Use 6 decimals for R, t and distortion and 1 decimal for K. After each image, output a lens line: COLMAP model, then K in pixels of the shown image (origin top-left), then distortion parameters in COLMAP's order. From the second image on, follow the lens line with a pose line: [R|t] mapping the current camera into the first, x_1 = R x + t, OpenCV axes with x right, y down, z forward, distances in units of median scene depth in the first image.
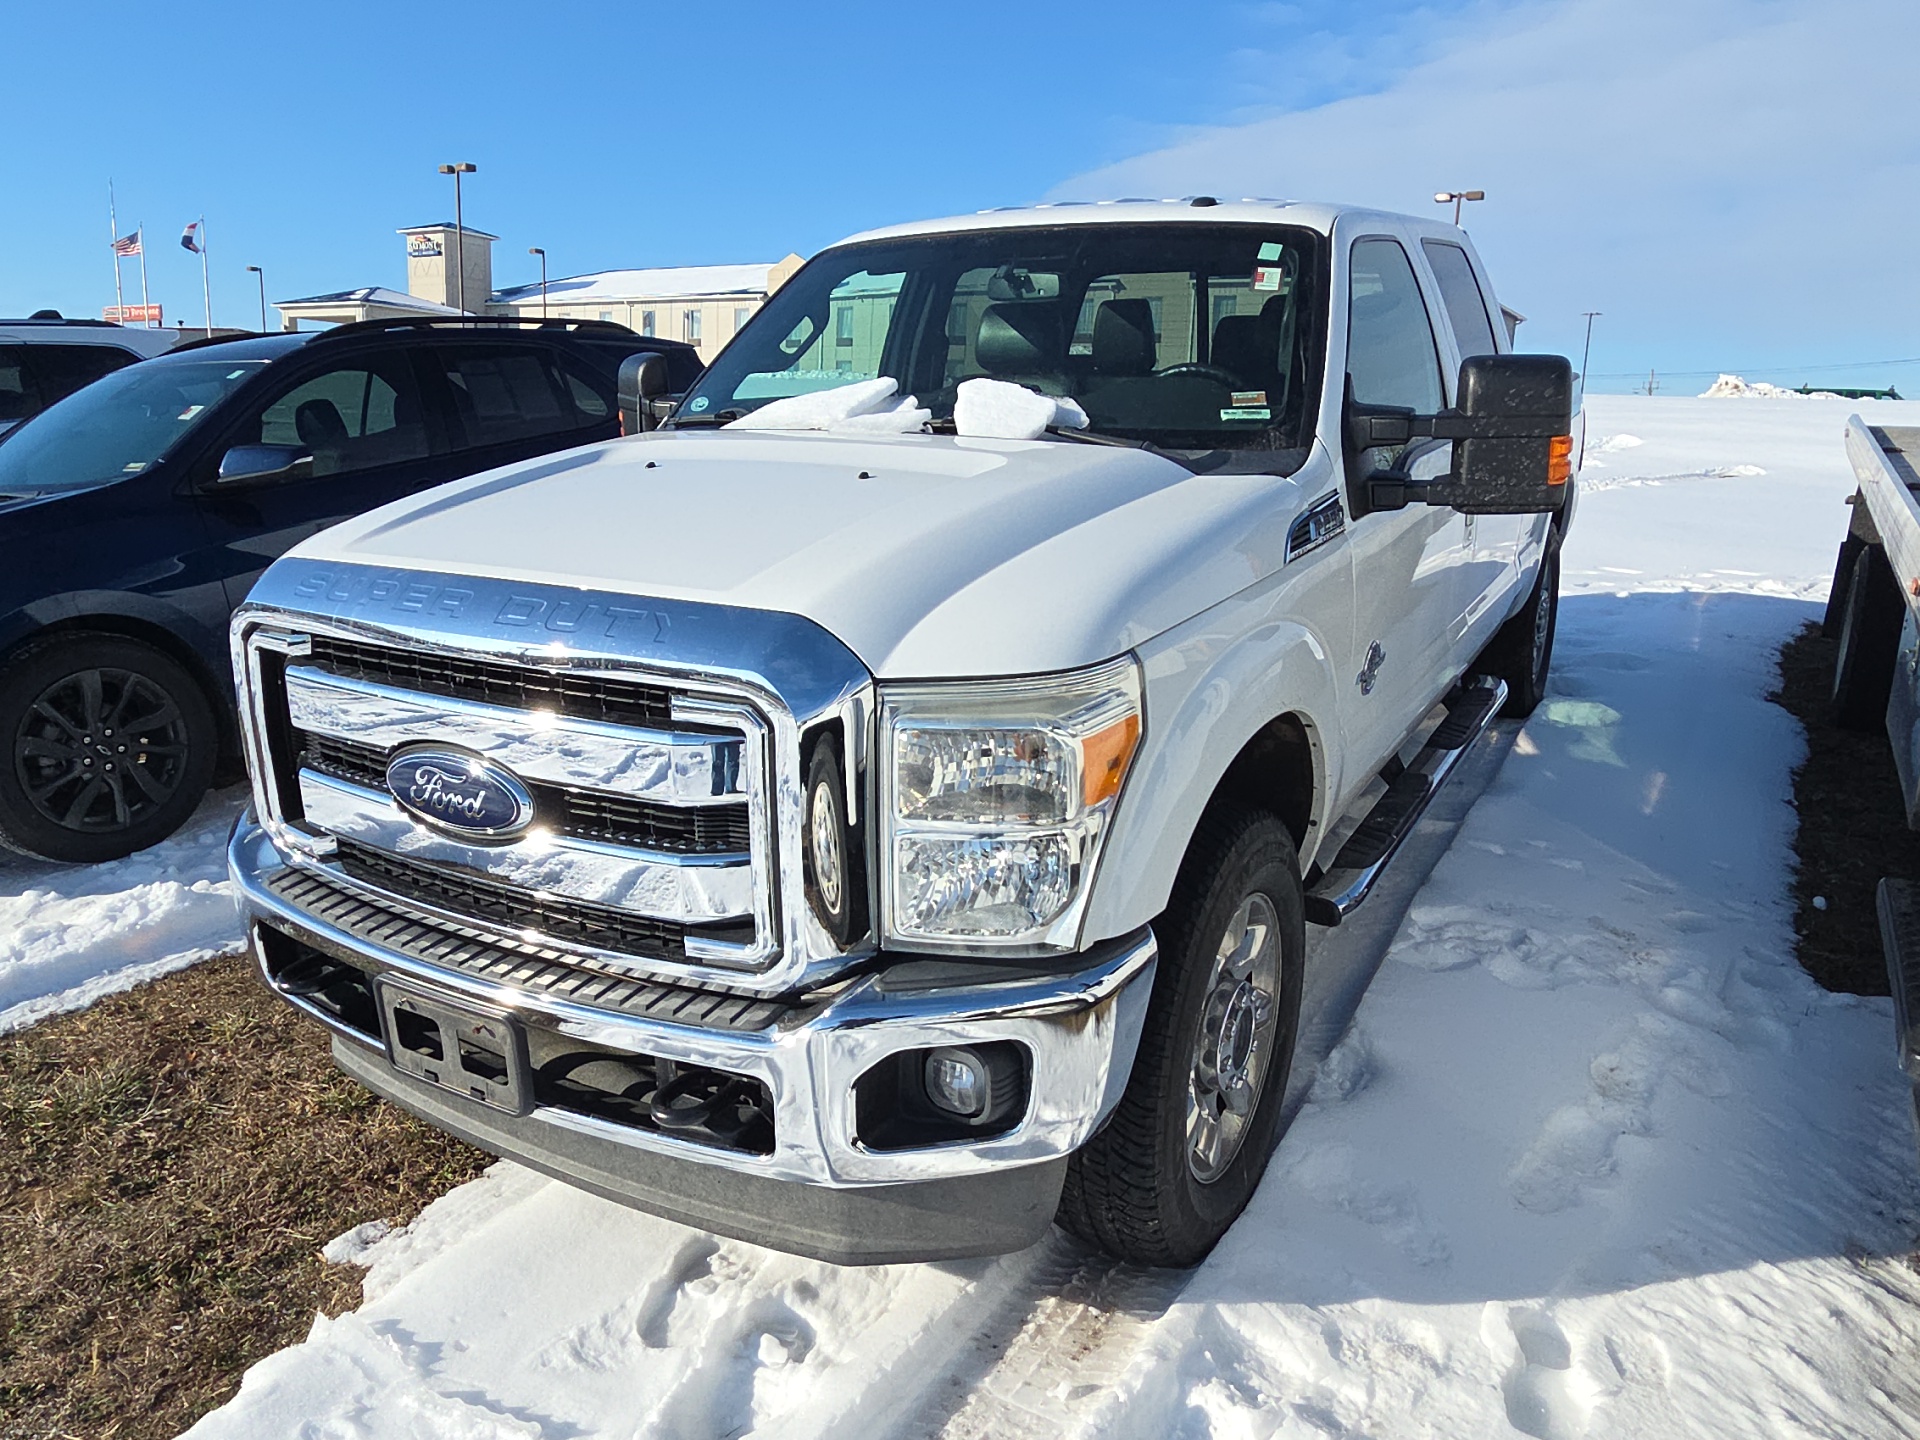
lens RADIAL K [[1358.8, 0, 927.3], [0, 1358.8, 716.2], [0, 0, 1]] dist [0.002051, 0.004616]
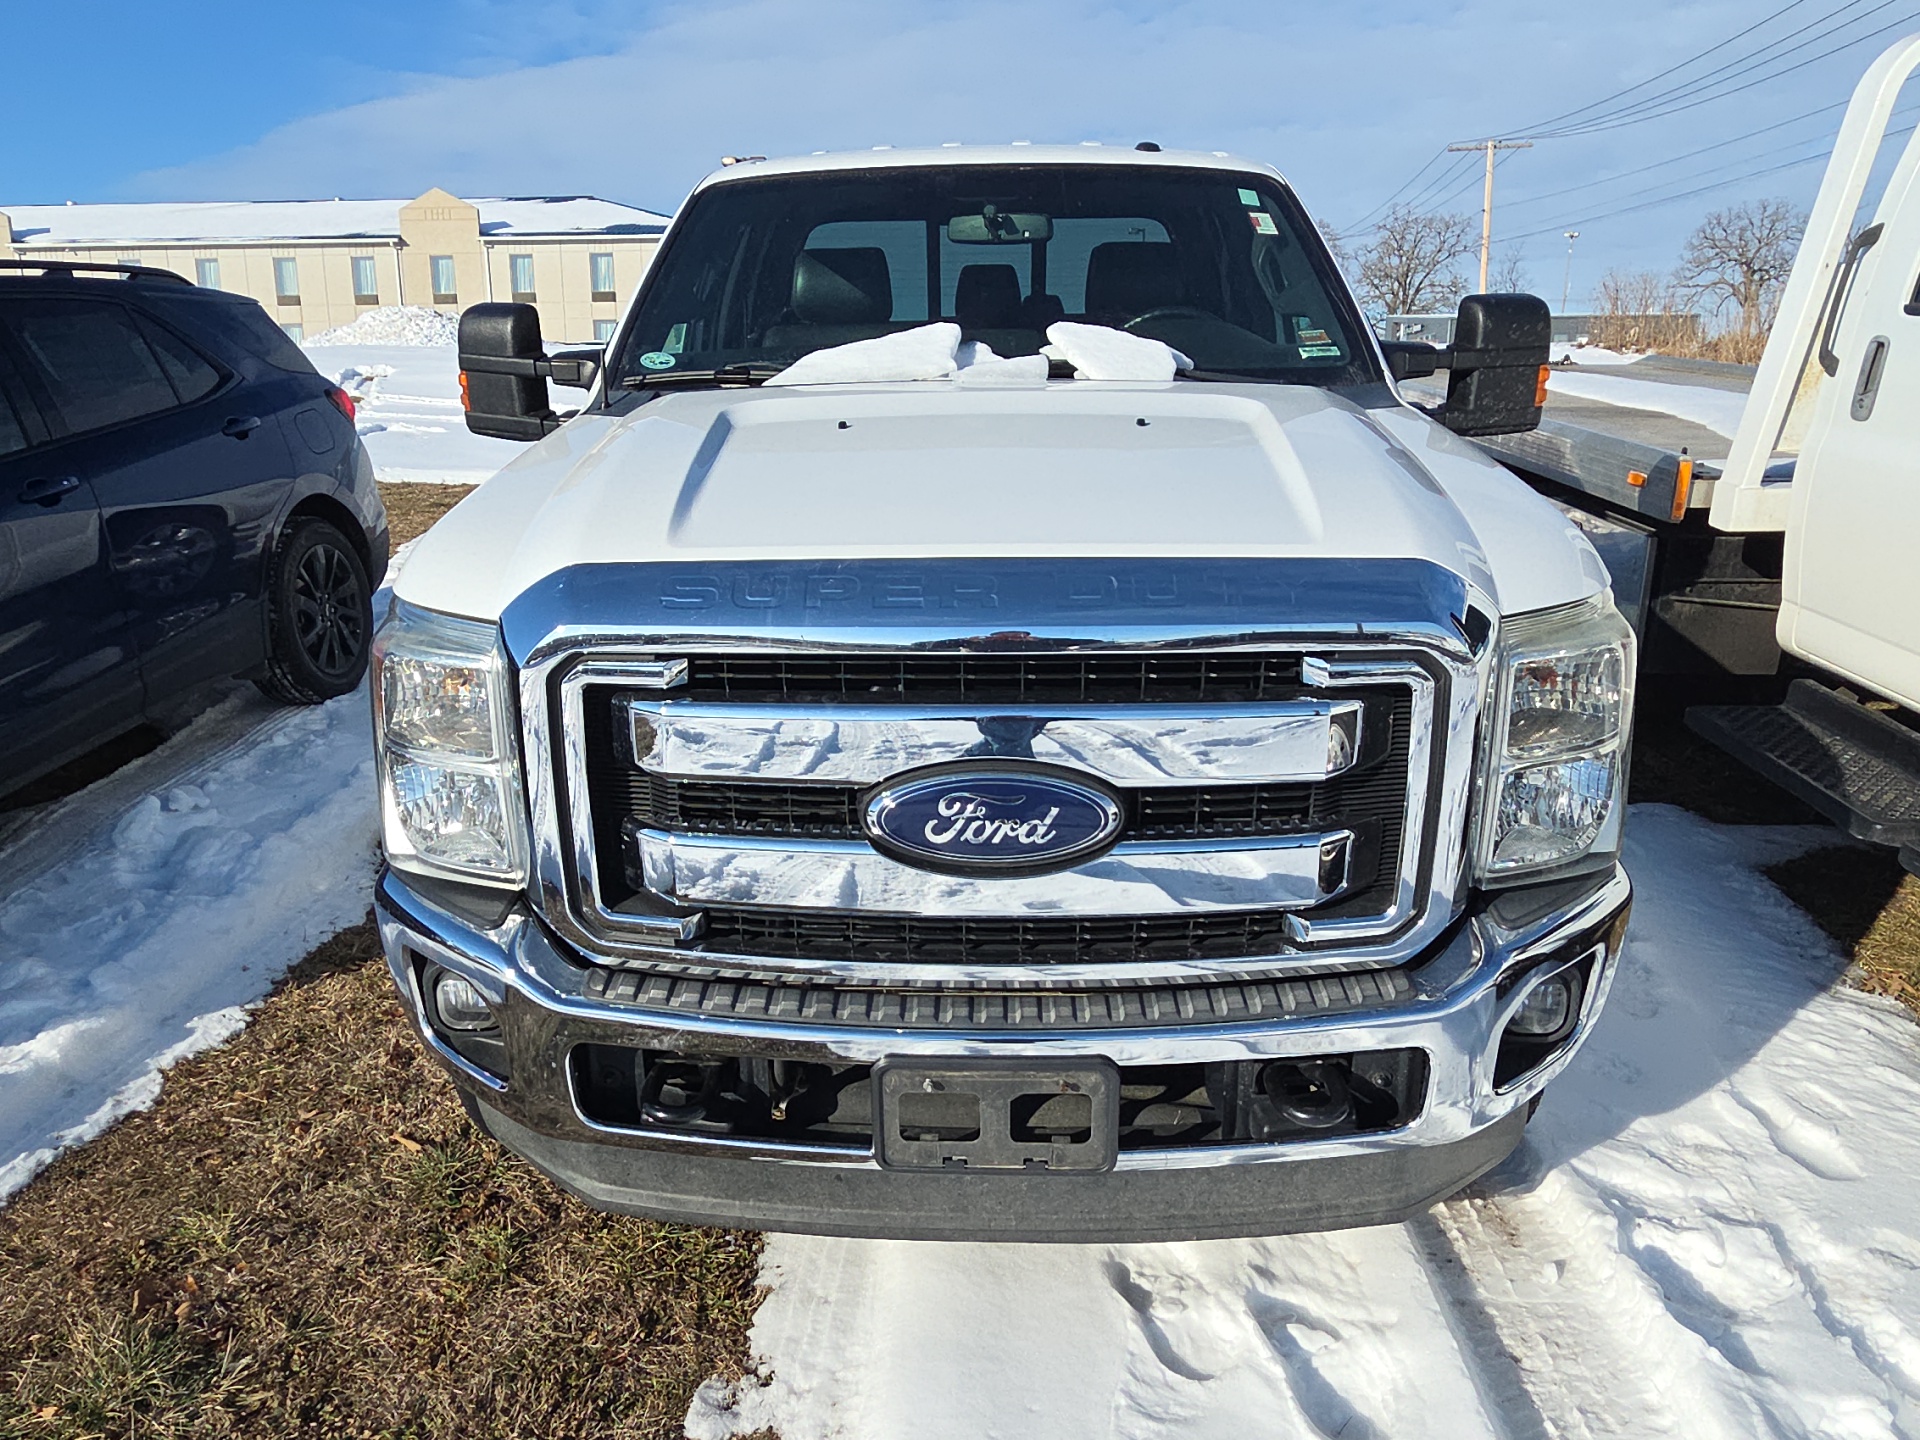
lens RADIAL K [[1358.8, 0, 927.3], [0, 1358.8, 716.2], [0, 0, 1]] dist [0.002051, 0.004616]
pose [[0.883125, -0.141856, 0.447177, -0.651647], [0.129801, 0.989862, 0.057668, -0.051571], [-0.450824, 0.007116, 0.892585, 0.238718]]
